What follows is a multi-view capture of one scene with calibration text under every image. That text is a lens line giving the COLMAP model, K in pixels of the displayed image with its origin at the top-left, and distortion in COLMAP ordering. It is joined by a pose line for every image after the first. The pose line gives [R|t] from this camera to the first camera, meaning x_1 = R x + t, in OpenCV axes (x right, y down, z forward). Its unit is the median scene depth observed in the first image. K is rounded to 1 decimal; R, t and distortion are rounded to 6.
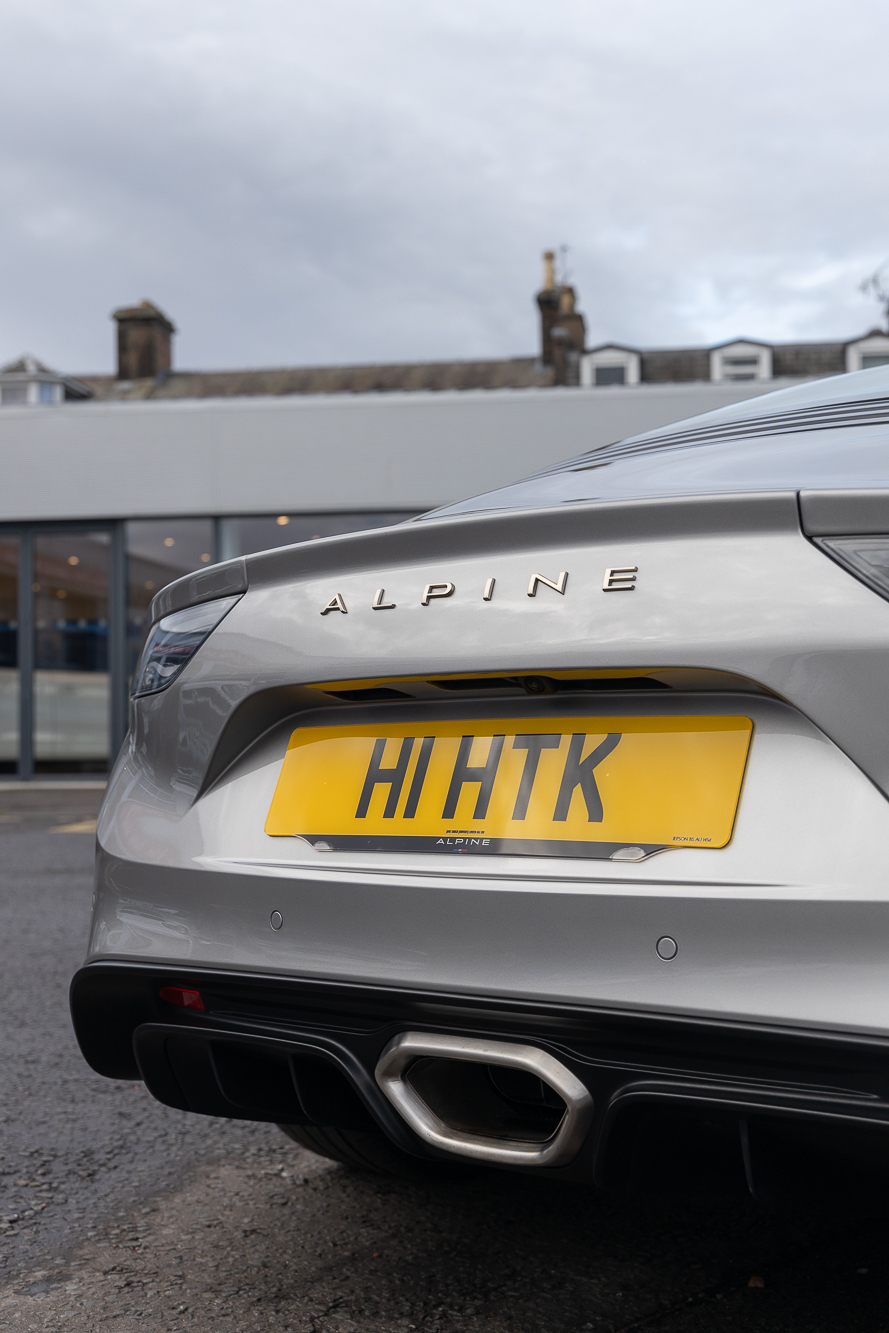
lens RADIAL K [[1824.6, 0, 444.5], [0, 1824.6, 666.5], [0, 0, 1]] dist [0.005995, -0.030183]
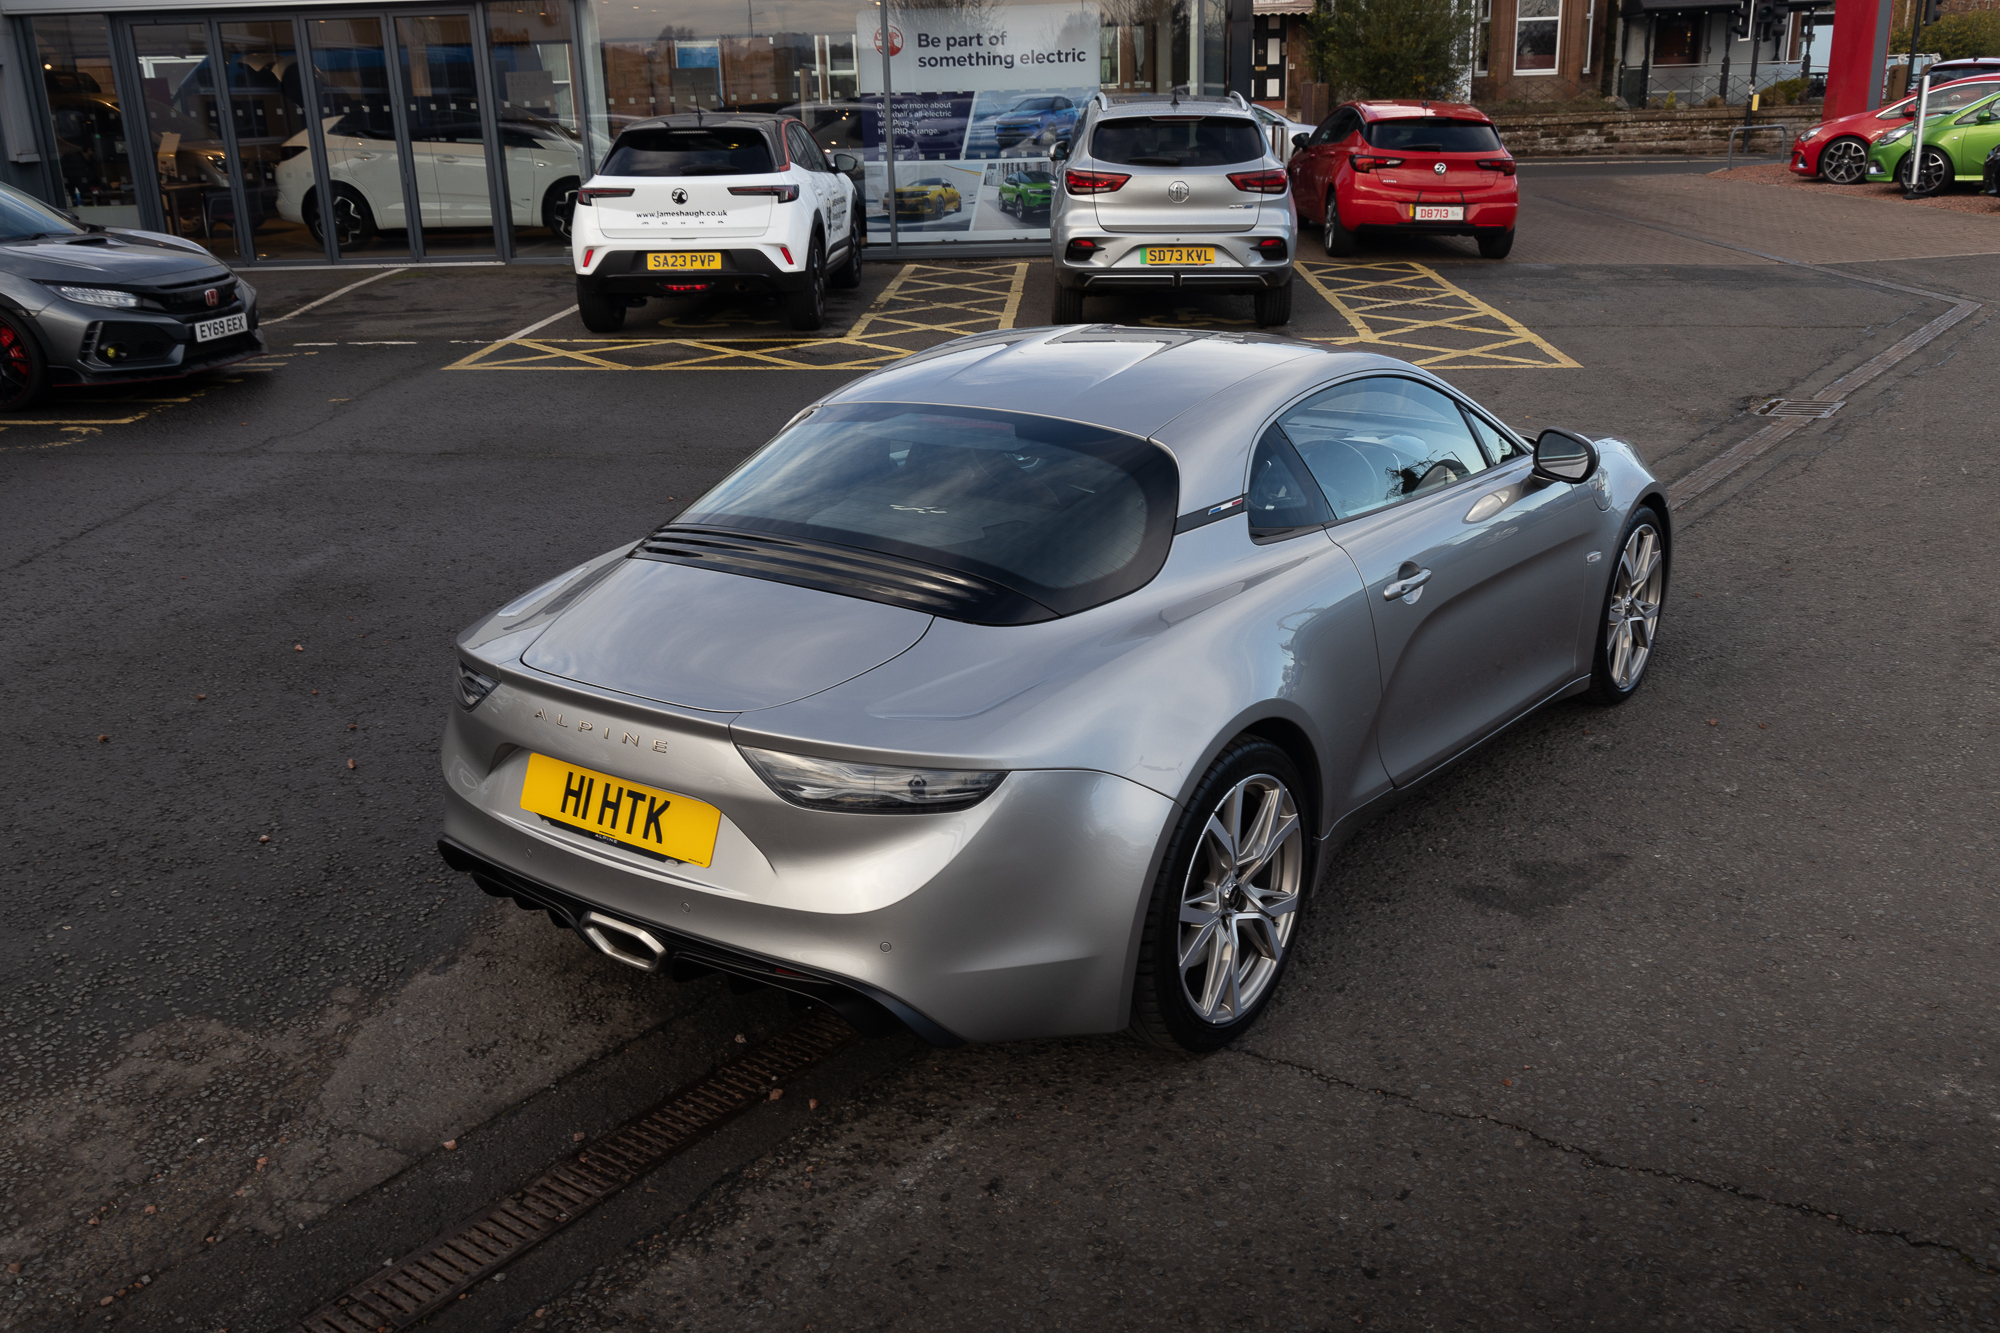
lens RADIAL K [[1748.7, 0, 1000.0], [0, 1748.7, 666.5], [0, 0, 1]] dist [0.008667, 0.000602]
pose [[0.996615, -0.040795, 0.071377, 0.318792], [0.012866, 0.934897, 0.354686, -0.782542], [-0.081199, -0.352567, 0.932257, -0.853765]]
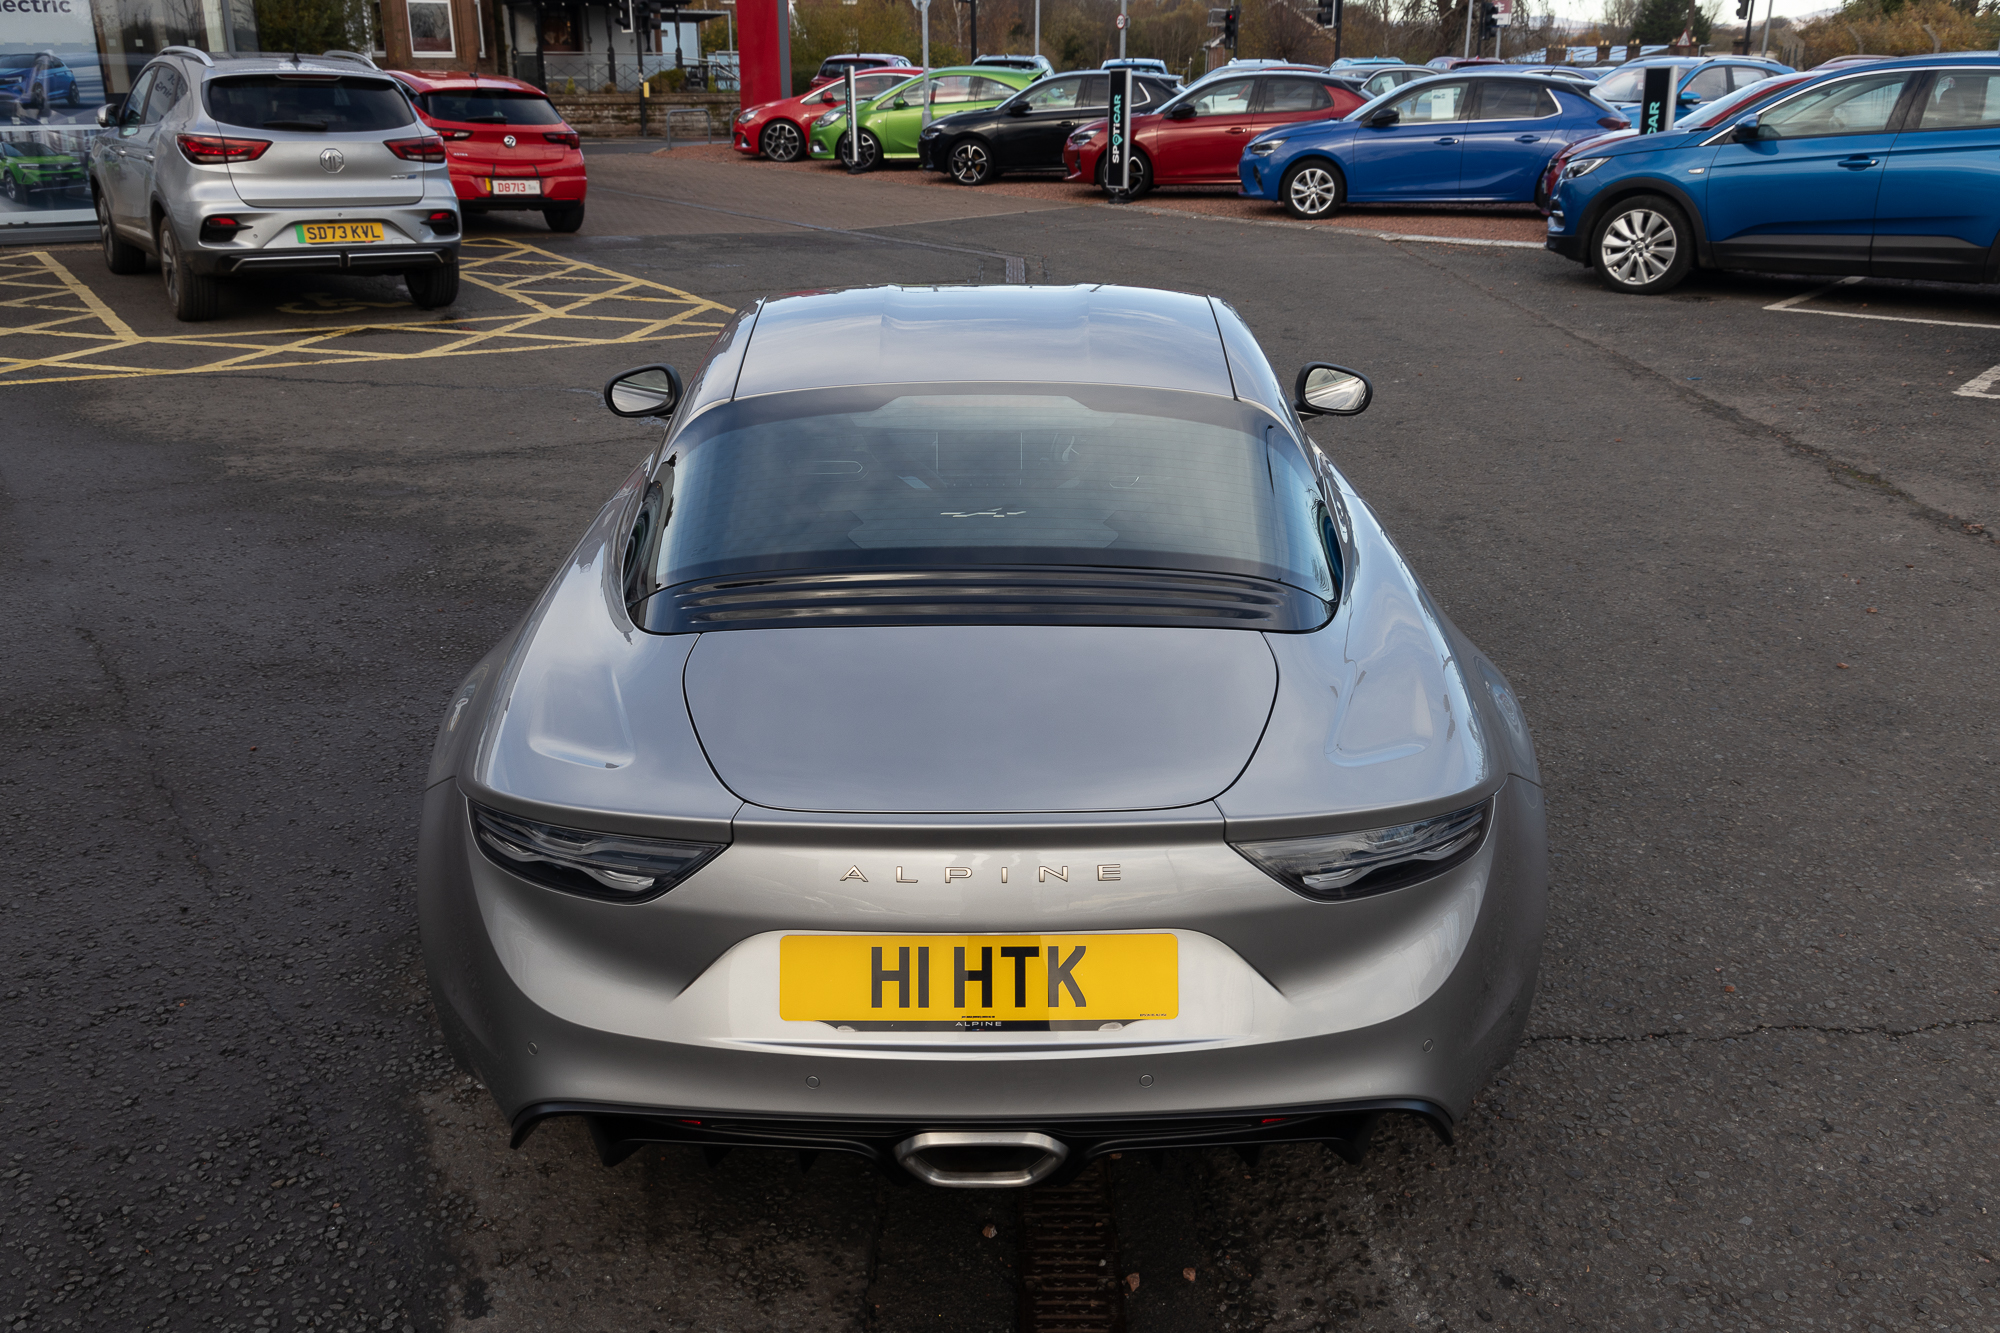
lens RADIAL K [[1659.2, 0, 1000.0], [0, 1659.2, 666.5], [0, 0, 1]] dist [0.004685, 0.002633]
pose [[0.751736, -0.213053, 0.624101, -0.732838], [-0.040536, 0.929657, 0.366189, -0.649203], [-0.658218, -0.300576, 0.690220, 0.121825]]
